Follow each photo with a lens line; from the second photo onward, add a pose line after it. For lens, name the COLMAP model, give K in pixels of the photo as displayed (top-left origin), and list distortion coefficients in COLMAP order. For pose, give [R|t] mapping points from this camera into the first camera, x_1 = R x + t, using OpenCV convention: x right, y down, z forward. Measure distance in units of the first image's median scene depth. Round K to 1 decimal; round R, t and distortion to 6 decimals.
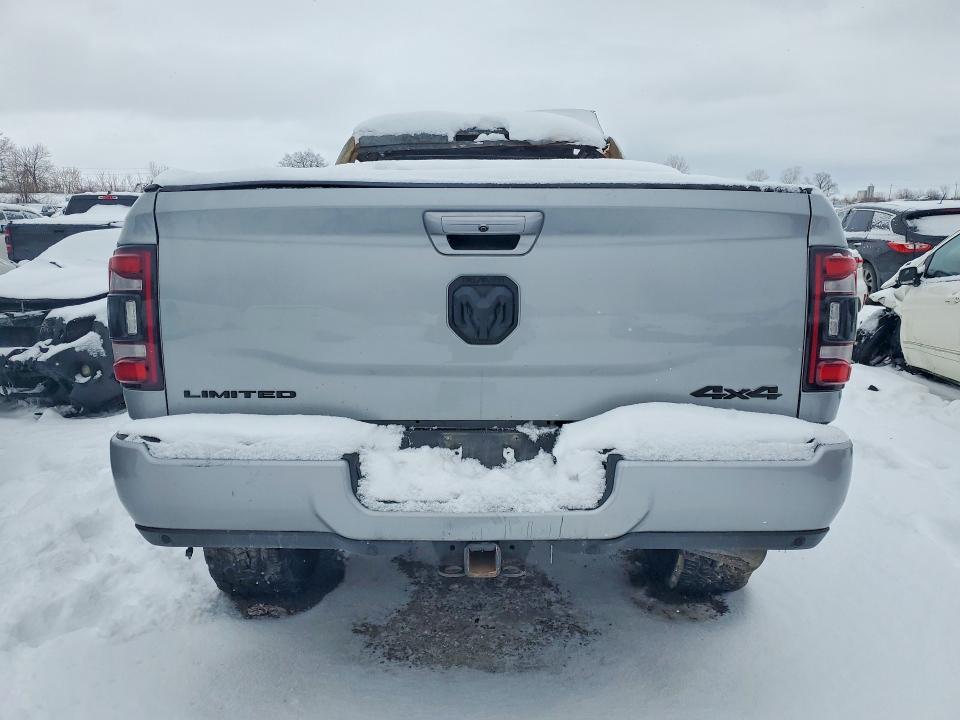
lens RADIAL K [[737.4, 0, 480.0], [0, 737.4, 360.0], [0, 0, 1]] dist [0.033253, -0.004761]
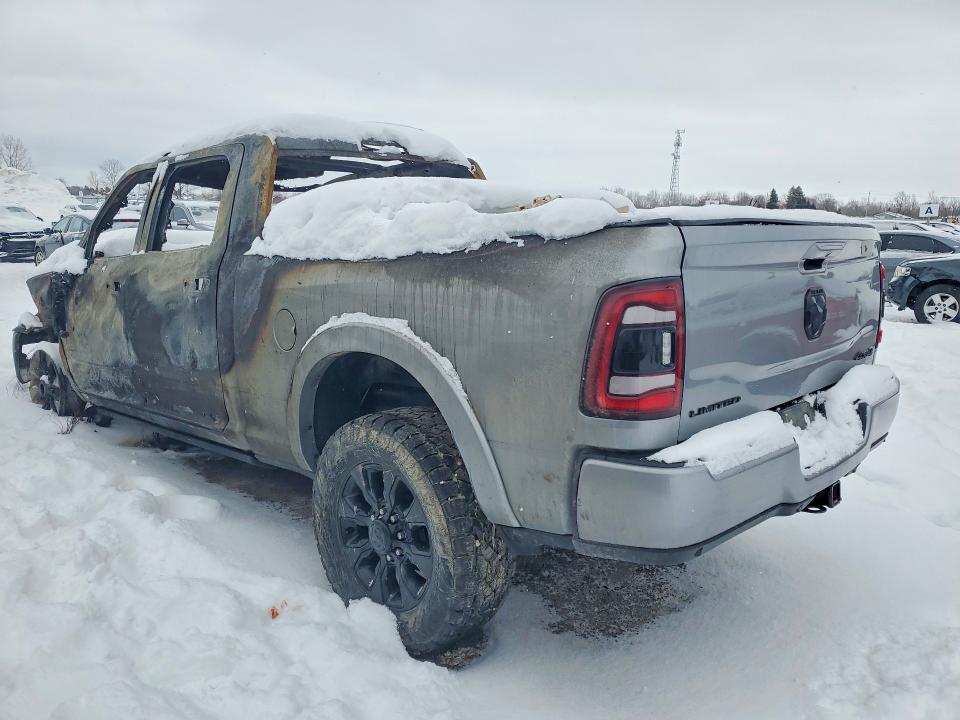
lens RADIAL K [[737.4, 0, 480.0], [0, 737.4, 360.0], [0, 0, 1]] dist [0.033253, -0.004761]
pose [[0.697677, -0.119963, 0.706297, -0.972955], [0.115014, 0.991848, 0.054854, -0.090160], [-0.707120, 0.042964, 0.705787, 0.330757]]
